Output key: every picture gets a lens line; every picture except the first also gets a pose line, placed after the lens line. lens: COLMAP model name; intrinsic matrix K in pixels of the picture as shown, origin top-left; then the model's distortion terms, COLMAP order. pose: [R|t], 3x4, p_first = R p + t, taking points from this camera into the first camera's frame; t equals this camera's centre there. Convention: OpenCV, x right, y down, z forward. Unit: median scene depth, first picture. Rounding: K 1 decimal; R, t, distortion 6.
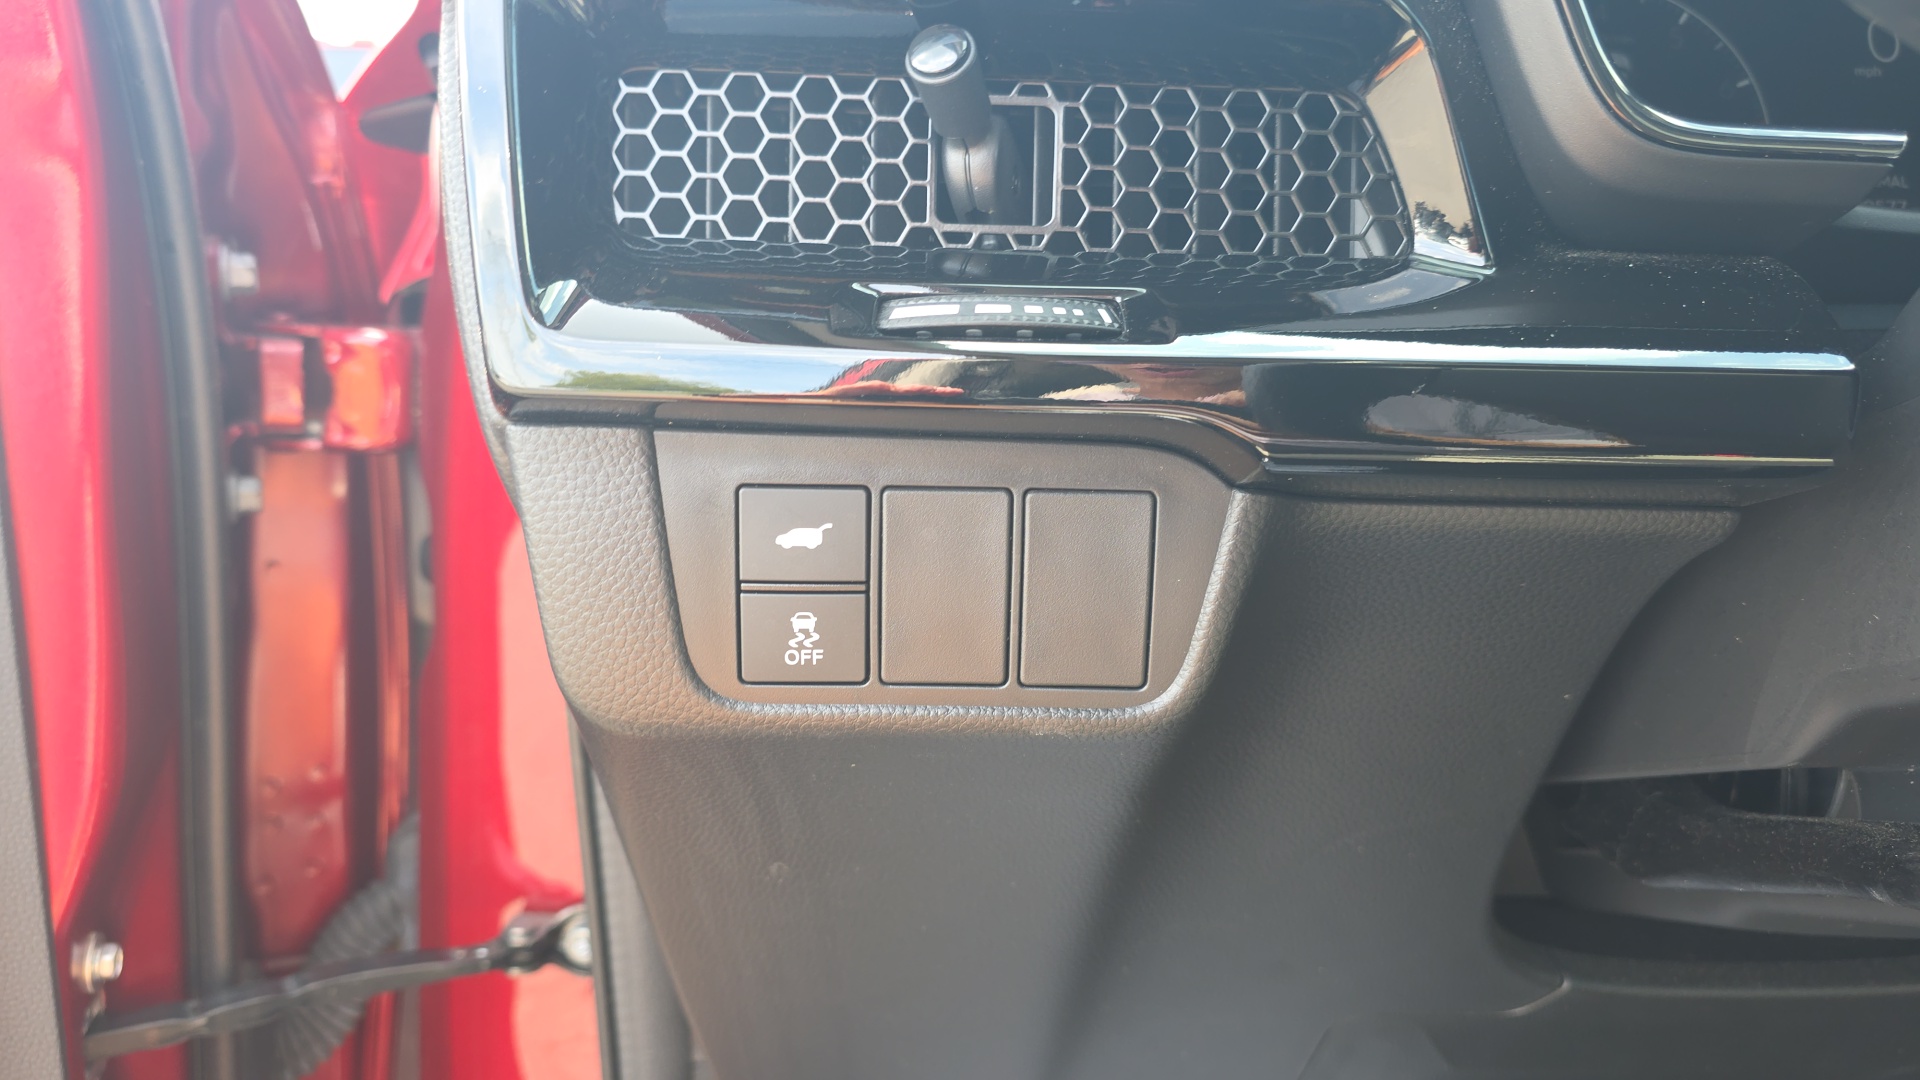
lens RADIAL K [[1330.2, 0, 947.2], [0, 1330.2, 540.6], [0, 0, 1]] dist [0.029059, -0.007153]
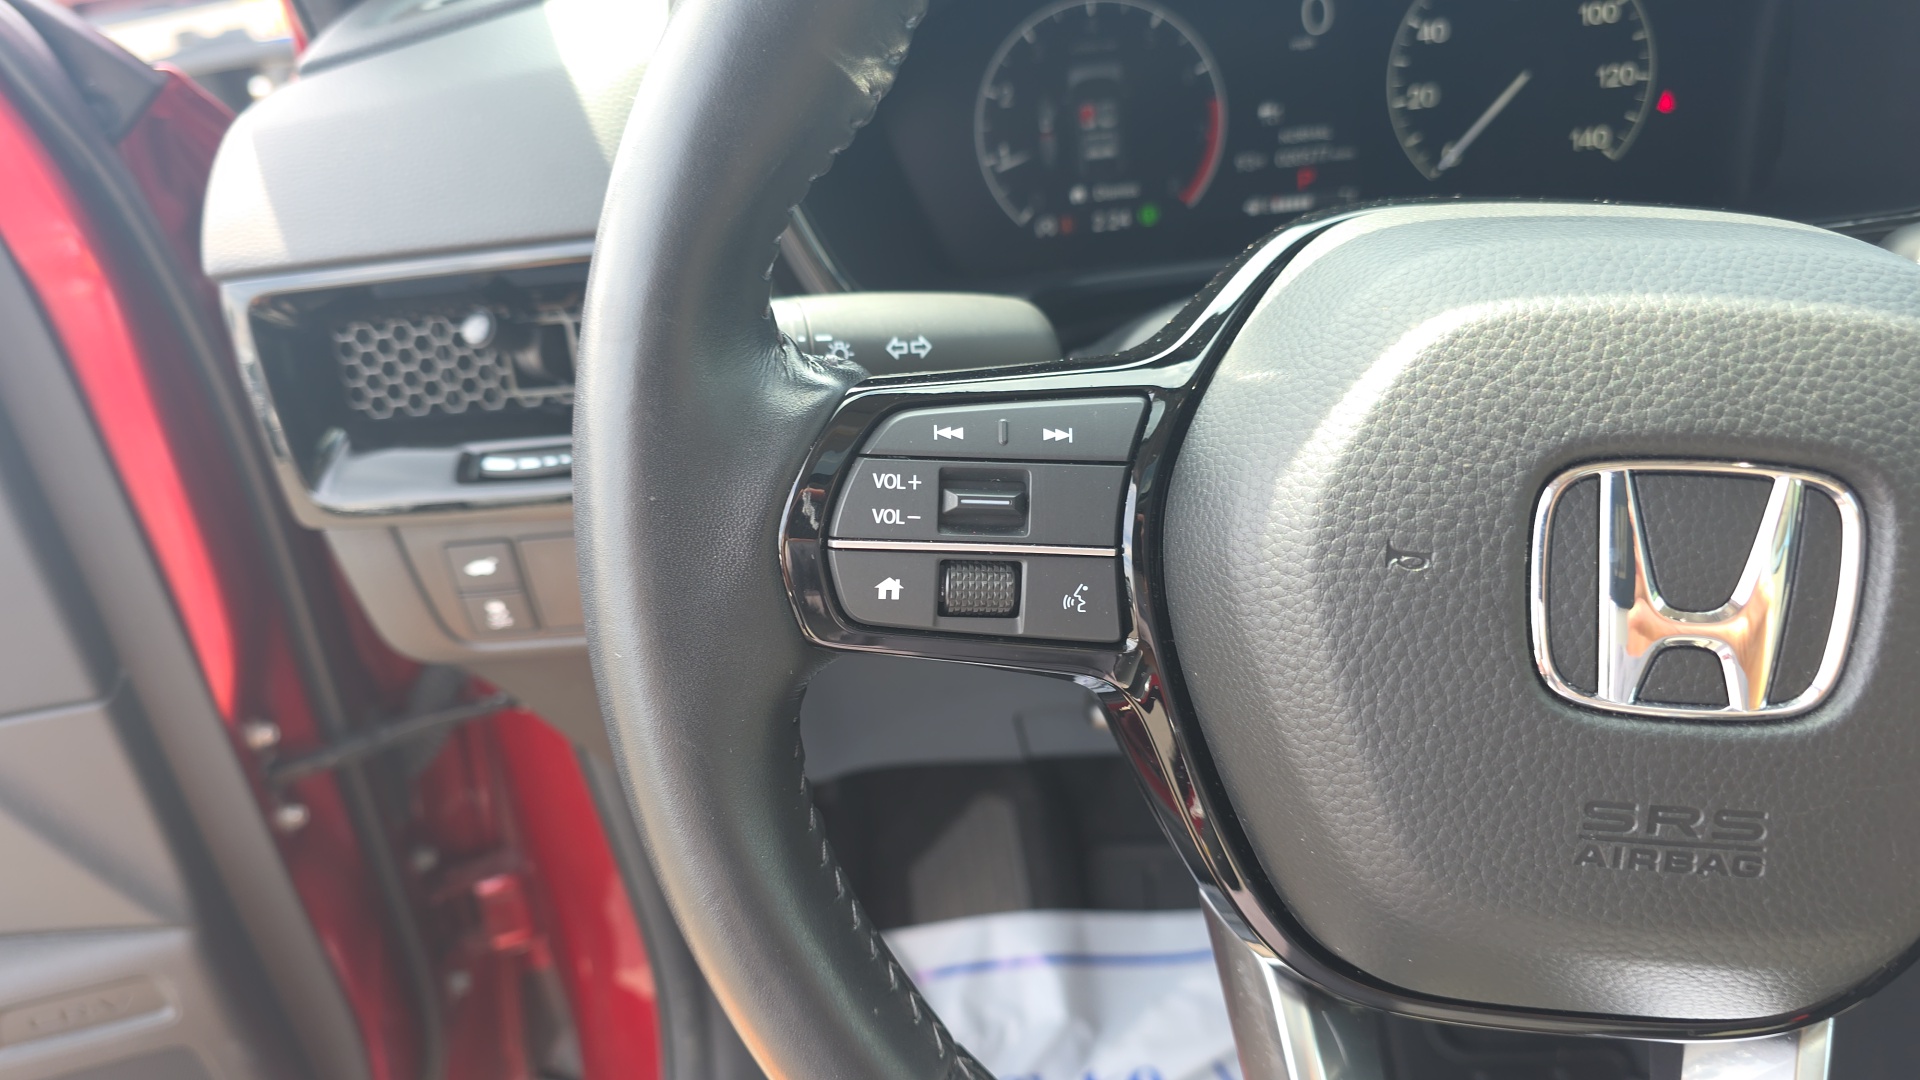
lens RADIAL K [[1369.8, 0, 960.0], [0, 1369.8, 540.0], [0, 0, 1]] dist [-0.004158, -0.007230]
pose [[0.985625, -0.080517, -0.148530, 0.519077], [0.121167, 0.949535, 0.289312, -0.318156], [0.117741, -0.303150, 0.945641, -0.451717]]
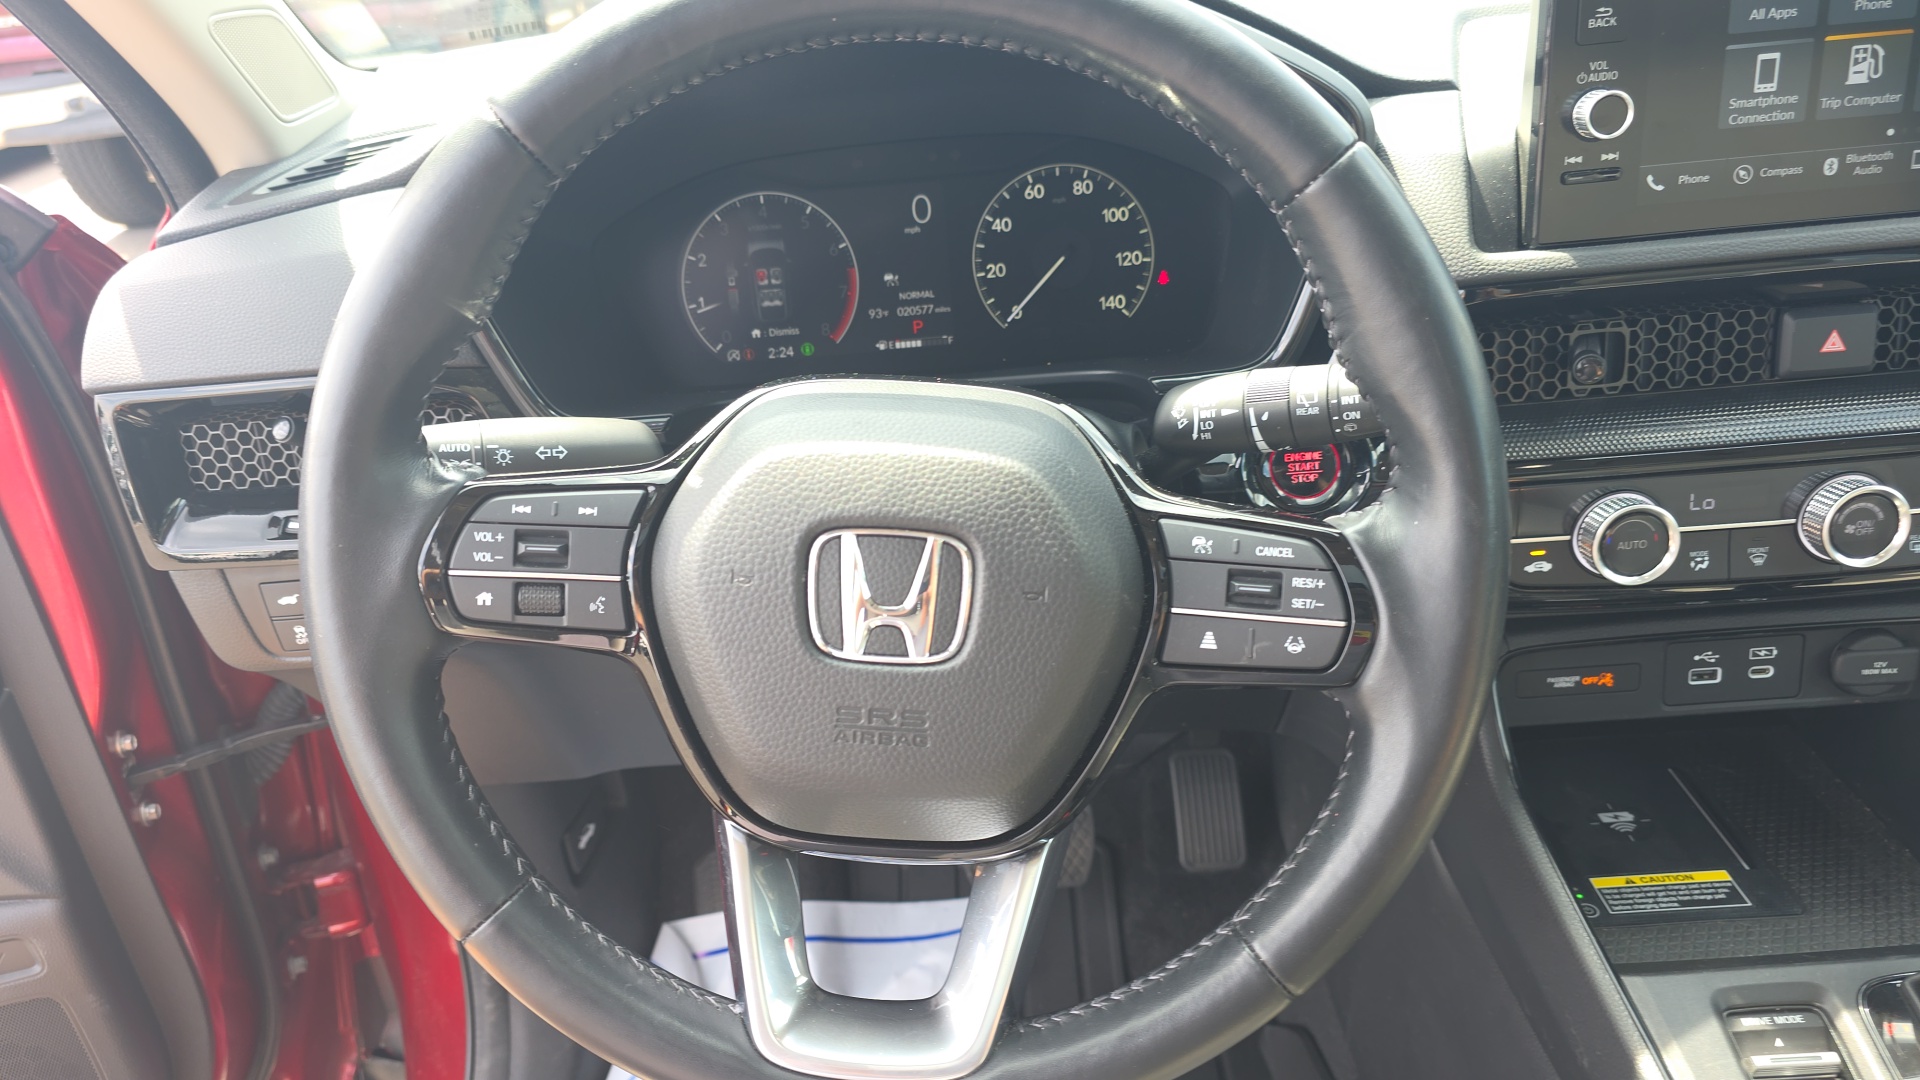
lens RADIAL K [[1328.3, 0, 946.3], [0, 1328.3, 558.8], [0, 0, 1]] dist [0.049545, -0.055408]
pose [[0.993653, -0.078323, -0.080744, 0.850192], [0.097114, 0.959526, 0.264347, -0.397688], [0.056772, -0.270510, 0.961042, -0.872440]]
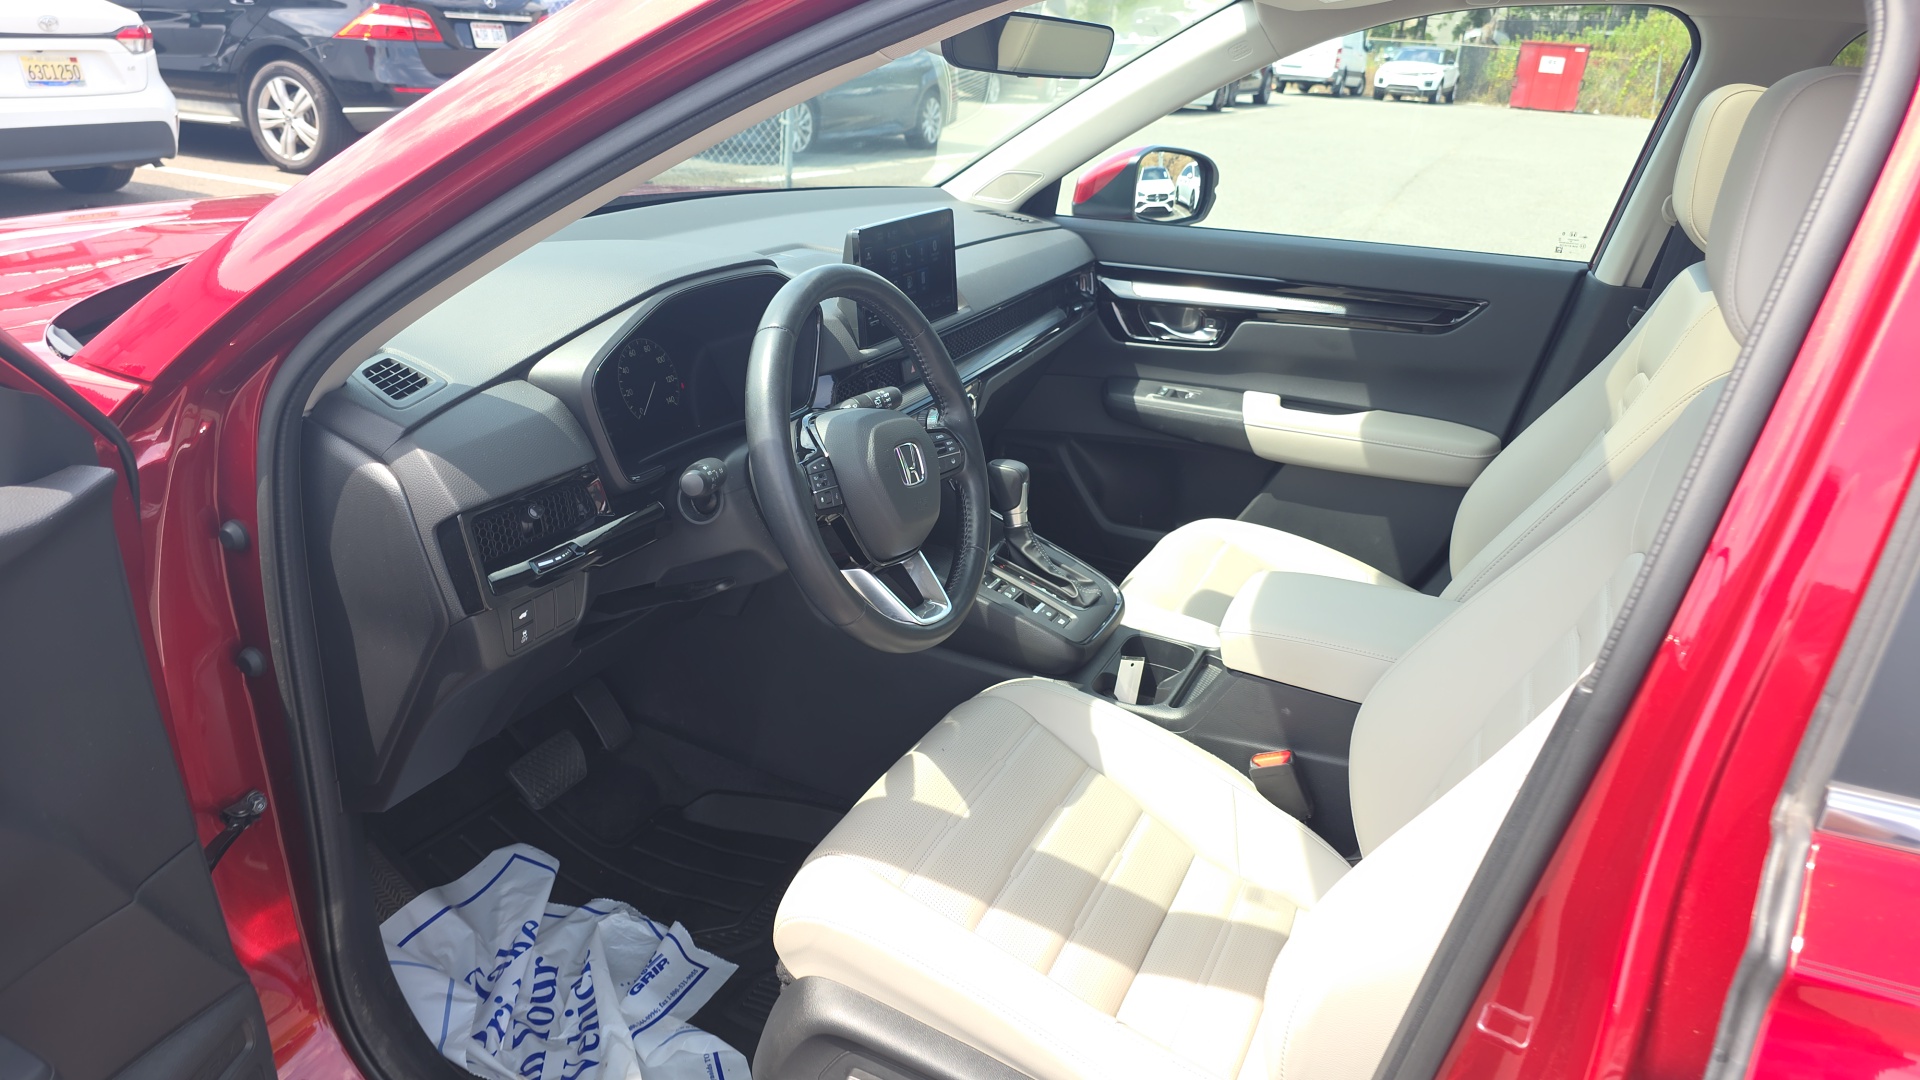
lens RADIAL K [[1289.0, 0, 969.4], [0, 1289.0, 511.2], [0, 0, 1]] dist [0.063382, -0.004077]
pose [[0.443530, -0.307013, 0.842036, -1.878371], [0.130671, 0.951612, 0.278136, -0.844904], [-0.886683, -0.013333, 0.462186, -1.478621]]
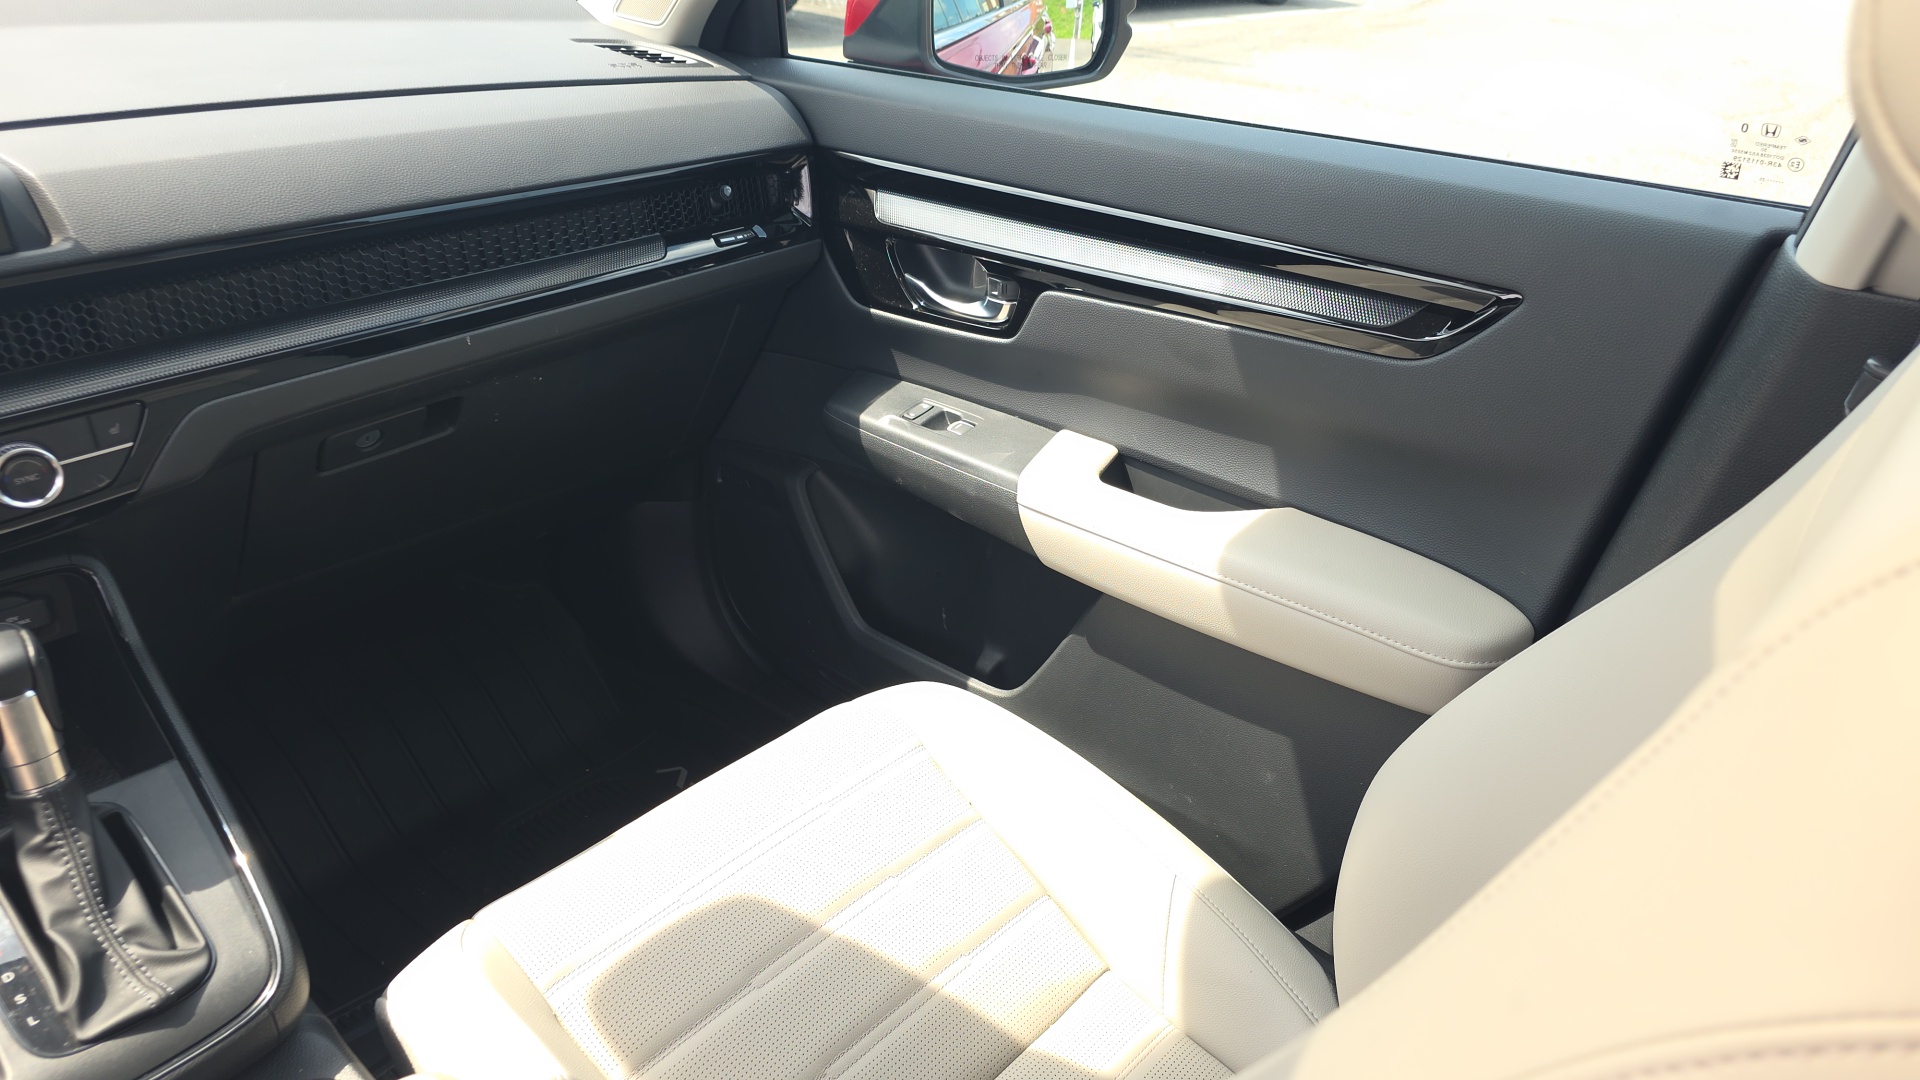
lens RADIAL K [[1297.9, 0, 971.3], [0, 1297.9, 525.0], [0, 0, 1]] dist [0.066588, -0.060947]
pose [[0.687016, -0.322418, 0.651196, 1.588798], [0.116508, 0.933453, 0.339251, -0.392793], [-0.717241, -0.157201, 0.678861, -1.738949]]
